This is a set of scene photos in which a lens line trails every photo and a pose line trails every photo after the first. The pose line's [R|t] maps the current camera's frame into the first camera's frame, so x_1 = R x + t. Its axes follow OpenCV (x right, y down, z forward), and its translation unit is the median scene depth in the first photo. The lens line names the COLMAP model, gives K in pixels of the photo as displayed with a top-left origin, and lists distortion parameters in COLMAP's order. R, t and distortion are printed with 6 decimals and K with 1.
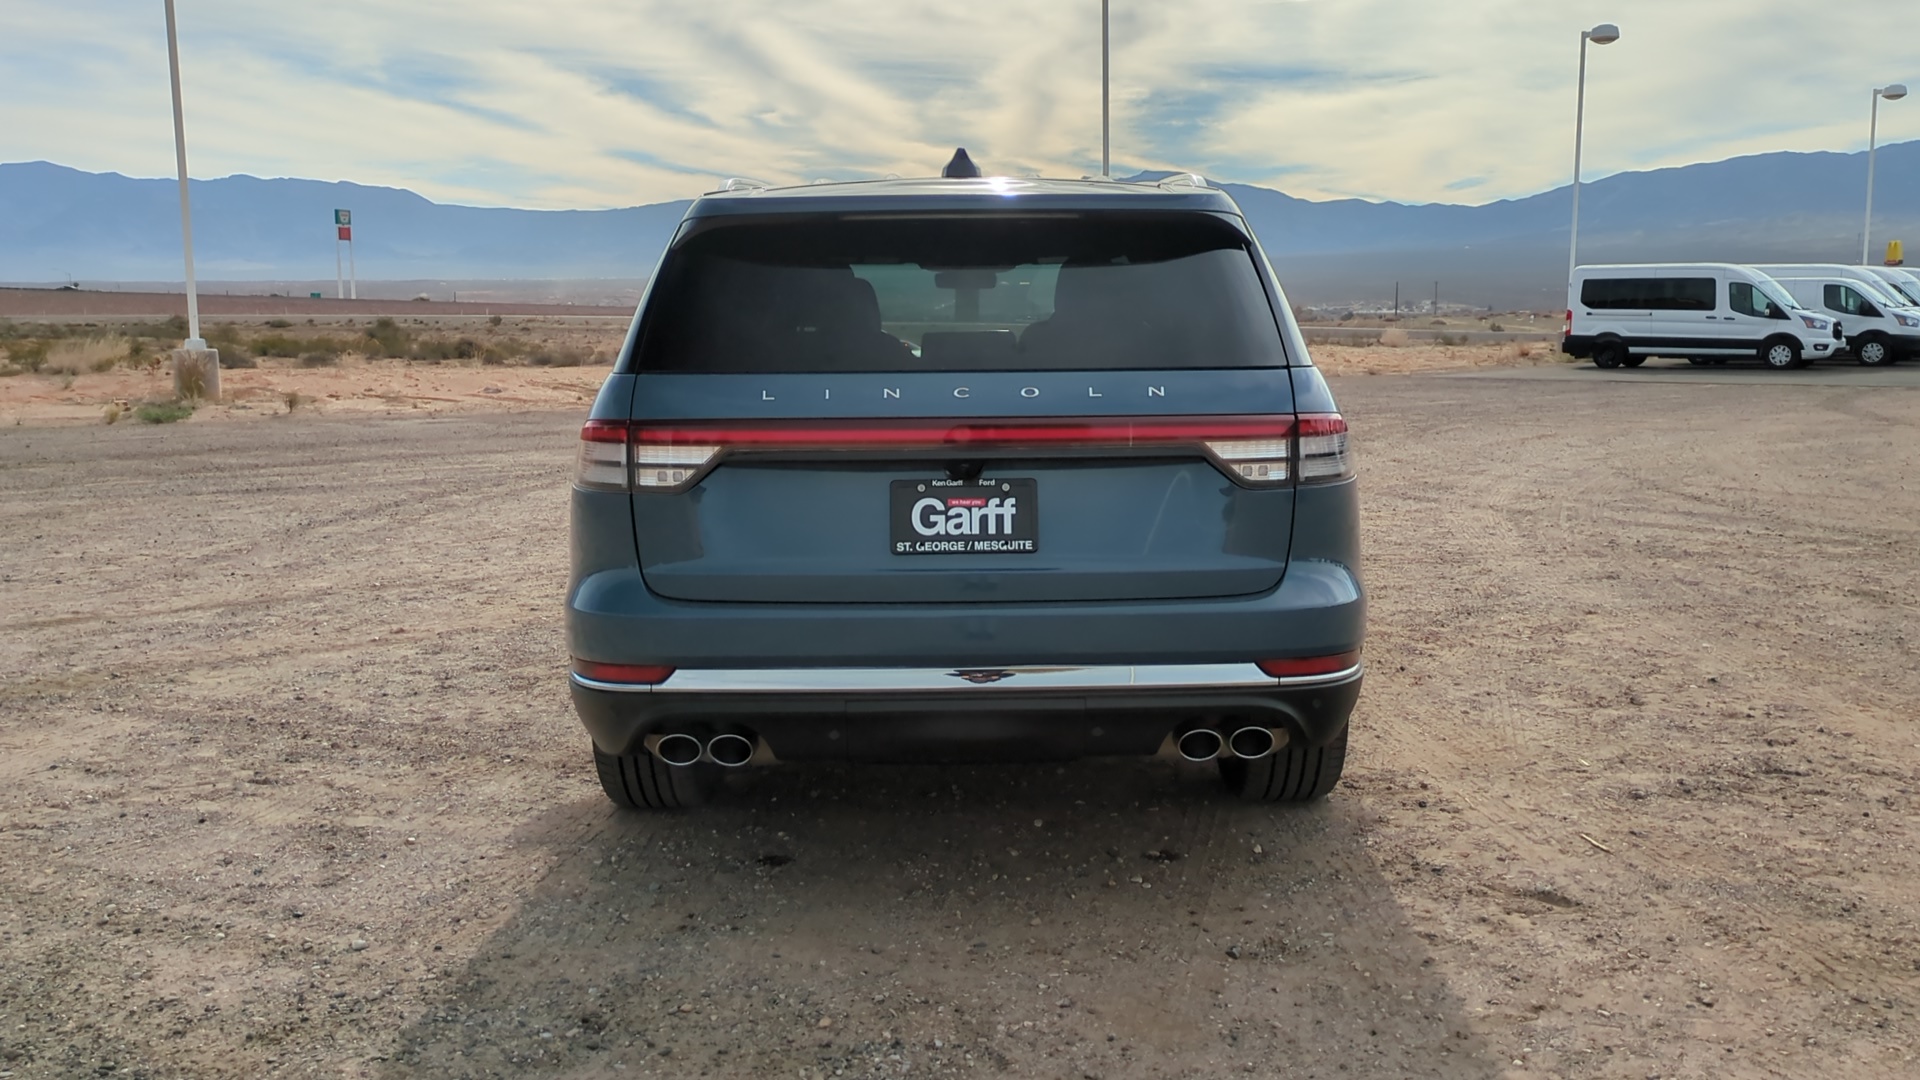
lens RADIAL K [[1628.5, 0, 967.6], [0, 1628.5, 540.6], [0, 0, 1]] dist [0.078590, -0.102165]
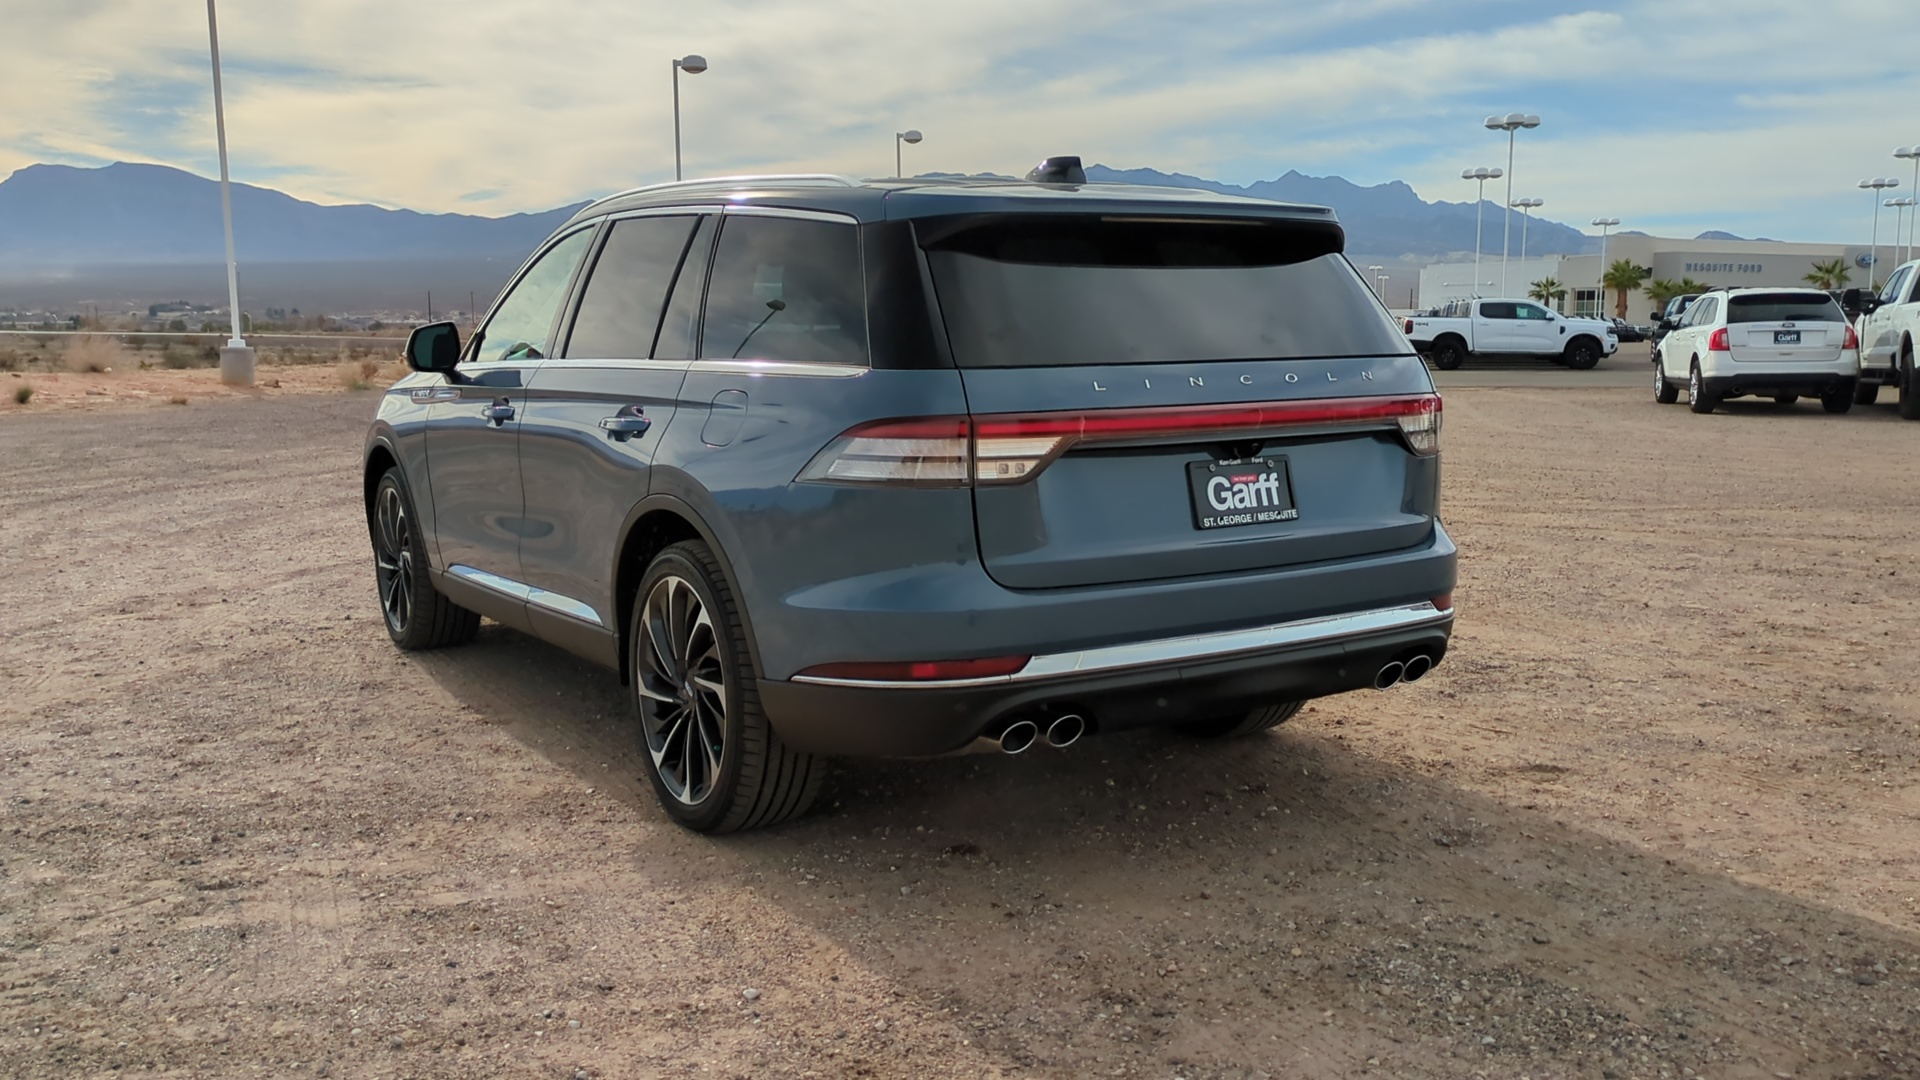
lens RADIAL K [[1628.5, 0, 967.6], [0, 1628.5, 540.6], [0, 0, 1]] dist [0.078590, -0.102165]
pose [[0.845927, -0.069331, 0.528773, -0.749921], [0.072696, 0.997249, 0.014457, -0.011249], [-0.528321, 0.026211, 0.848640, 0.158450]]
